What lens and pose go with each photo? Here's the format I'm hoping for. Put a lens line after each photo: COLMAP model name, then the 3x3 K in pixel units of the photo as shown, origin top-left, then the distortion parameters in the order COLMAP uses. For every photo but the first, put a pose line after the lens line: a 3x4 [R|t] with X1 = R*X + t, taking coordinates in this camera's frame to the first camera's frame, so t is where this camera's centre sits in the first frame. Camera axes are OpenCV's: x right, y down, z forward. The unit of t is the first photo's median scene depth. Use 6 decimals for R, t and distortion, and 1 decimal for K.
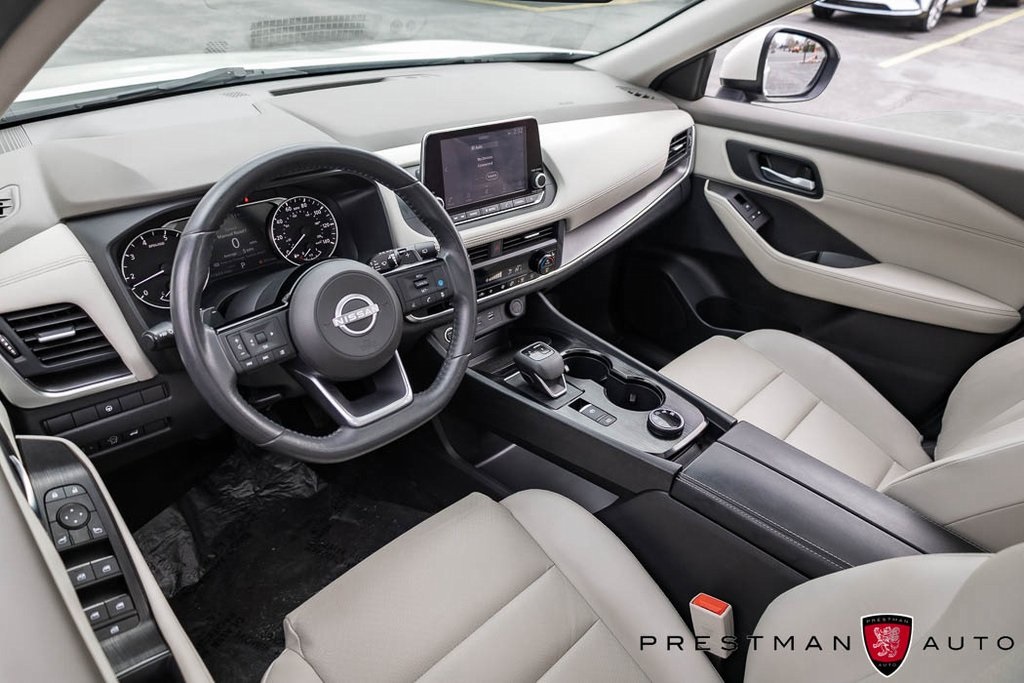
lens RADIAL K [[667.1, 0, 516.0], [0, 667.1, 344.9], [0, 0, 1]] dist [0.009336, -0.001127]
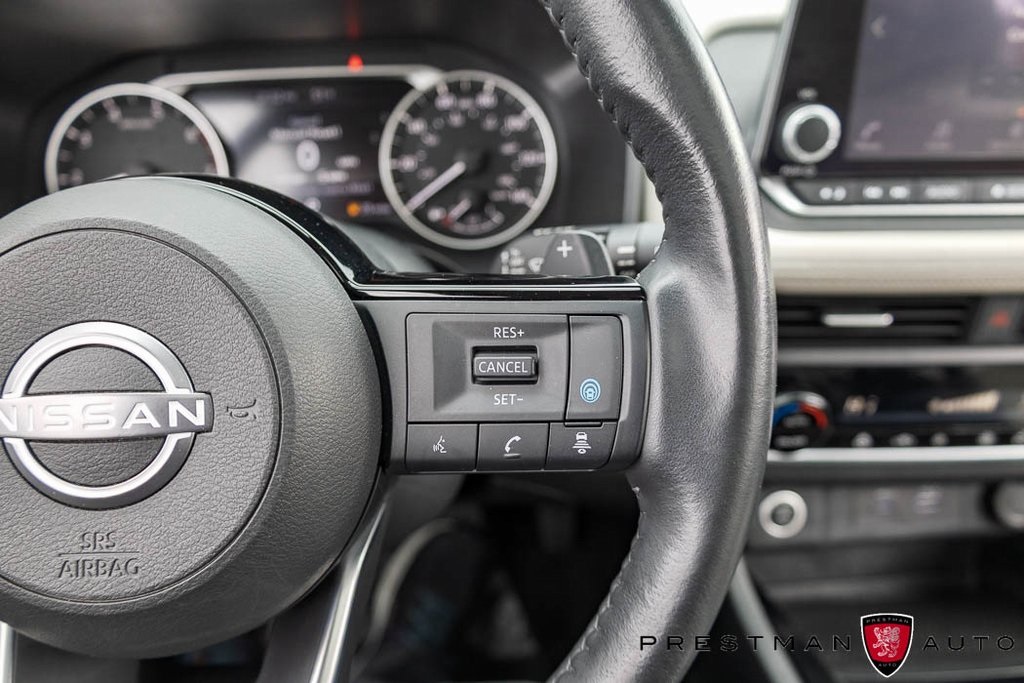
lens RADIAL K [[727.4, 0, 513.8], [0, 727.4, 343.5], [0, 0, 1]] dist [-0.026564, 0.017927]
pose [[0.750103, 0.269621, -0.603863, 0.007594], [-0.298641, 0.952810, 0.054460, -0.088009], [0.590050, 0.139488, 0.795226, 0.625444]]
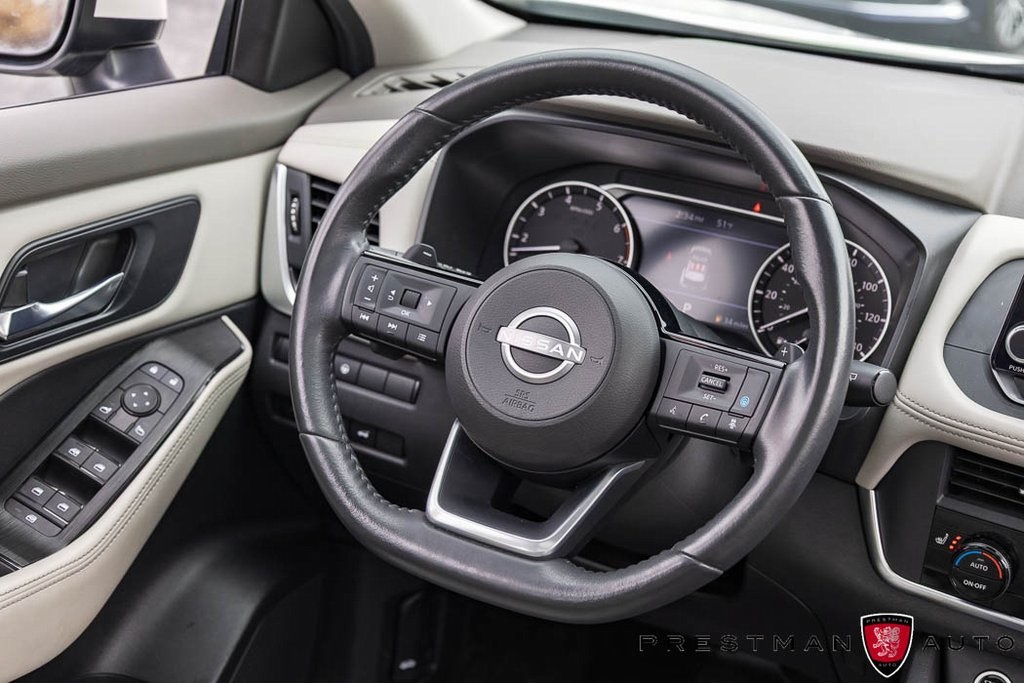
lens RADIAL K [[1804.2, 0, 500.1], [0, 1804.2, 357.8], [0, 0, 1]] dist [0.006028, 0.000000]
pose [[0.340070, 0.289963, -0.894580, 0.741360], [-0.576237, 0.816018, 0.045444, -0.059305], [0.743171, 0.500036, 0.444591, 0.238907]]
